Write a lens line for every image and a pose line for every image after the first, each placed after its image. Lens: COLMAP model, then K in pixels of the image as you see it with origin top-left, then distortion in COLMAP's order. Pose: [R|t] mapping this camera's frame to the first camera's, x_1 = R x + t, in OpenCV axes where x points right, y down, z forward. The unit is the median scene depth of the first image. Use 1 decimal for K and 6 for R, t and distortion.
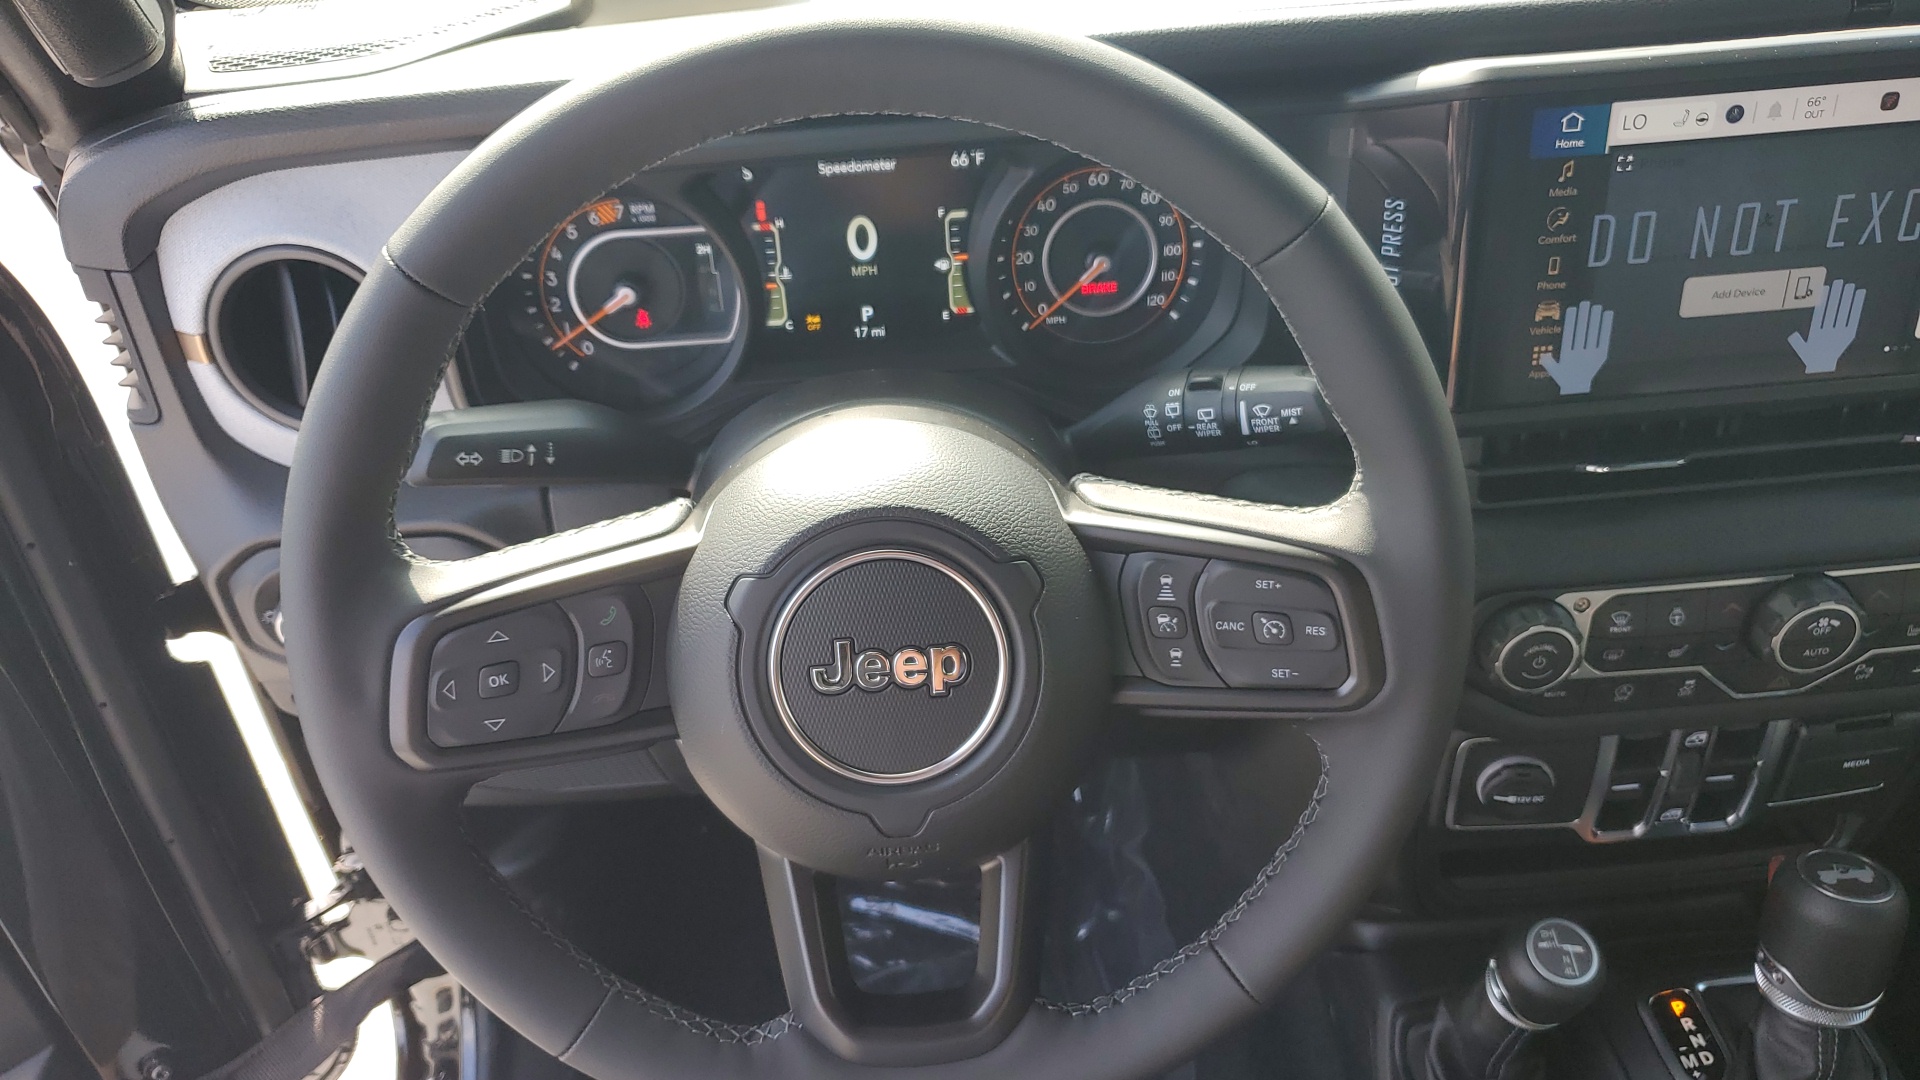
lens RADIAL K [[1618.6, 0, 960.0], [0, 1618.6, 540.0], [0, 0, 1]] dist [0.095681, 0.003608]
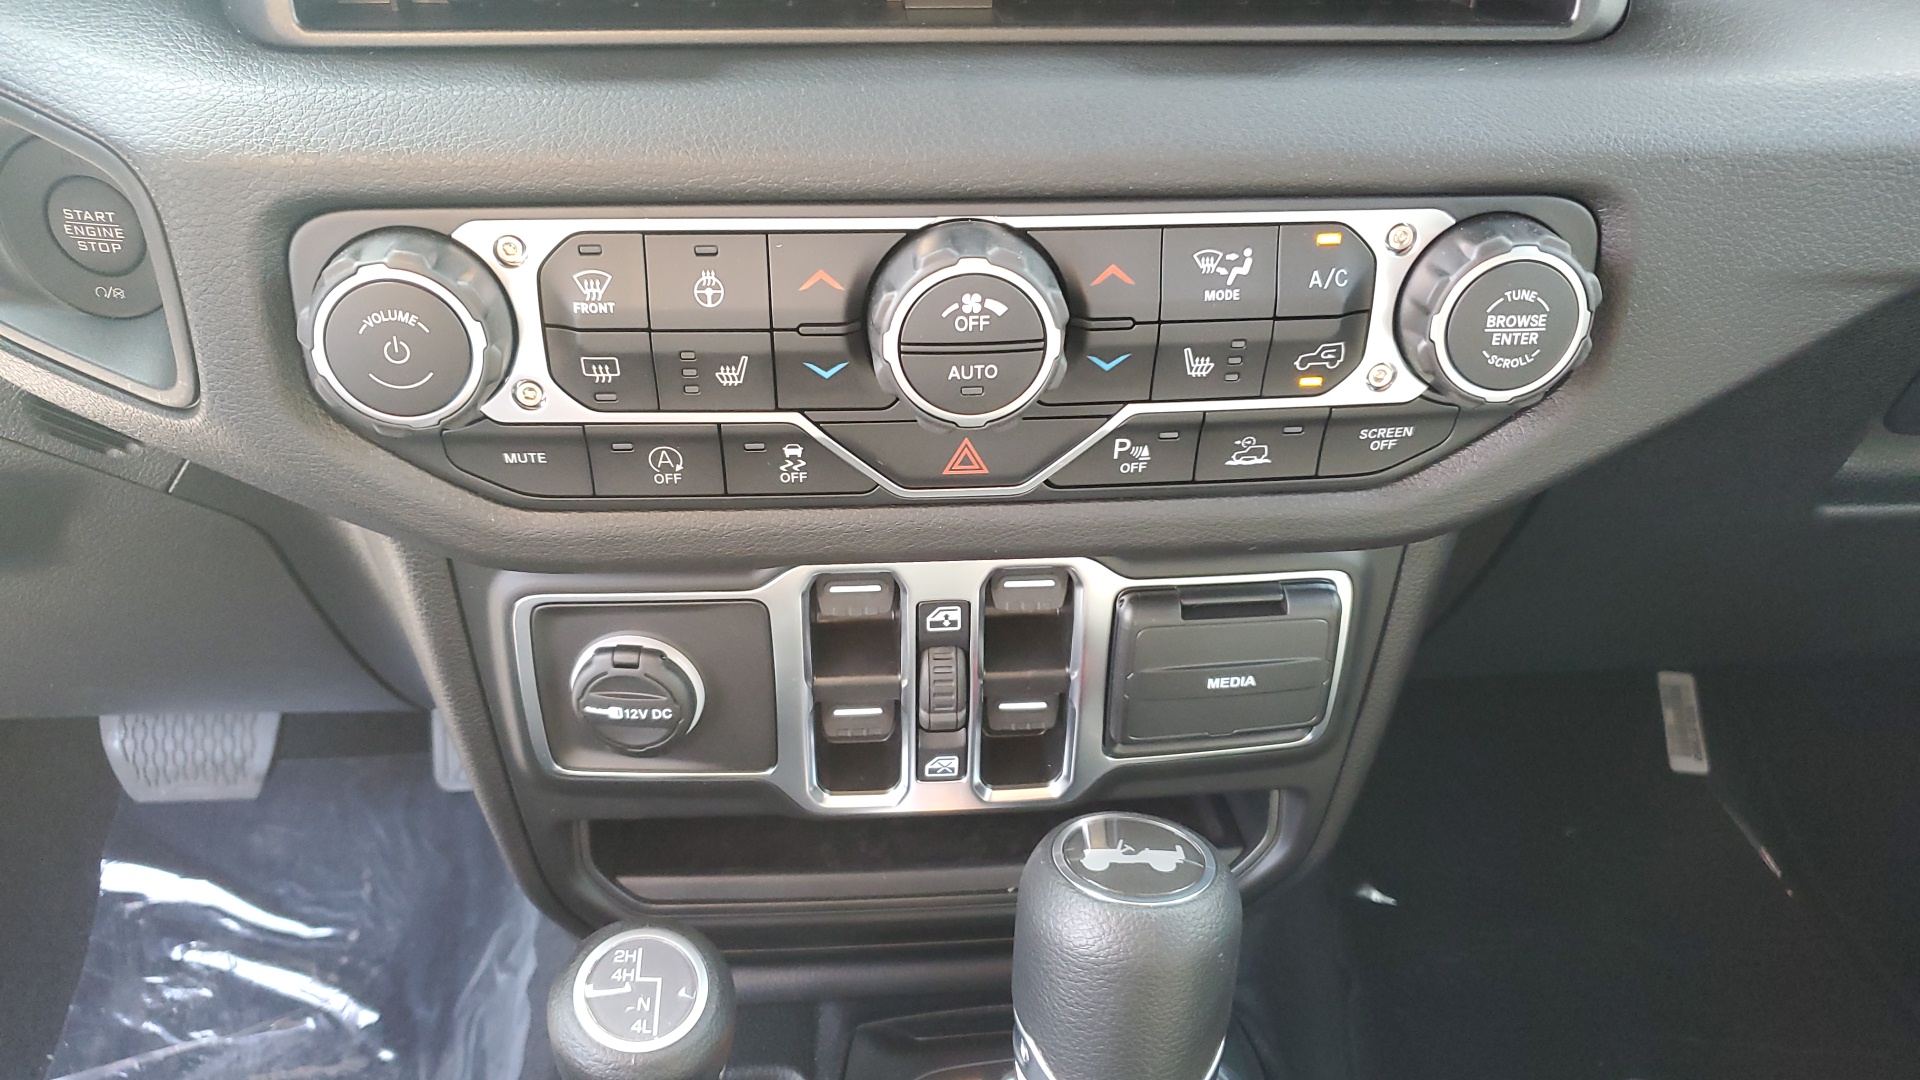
lens RADIAL K [[1599.0, 0, 986.5], [0, 1599.0, 601.1], [0, 0, 1]] dist [0.085238, -0.135268]
pose [[0.997773, 0.055151, -0.037528, 0.534382], [-0.057357, 0.996518, -0.060507, 0.162760], [0.034060, 0.062525, 0.997462, 0.513041]]
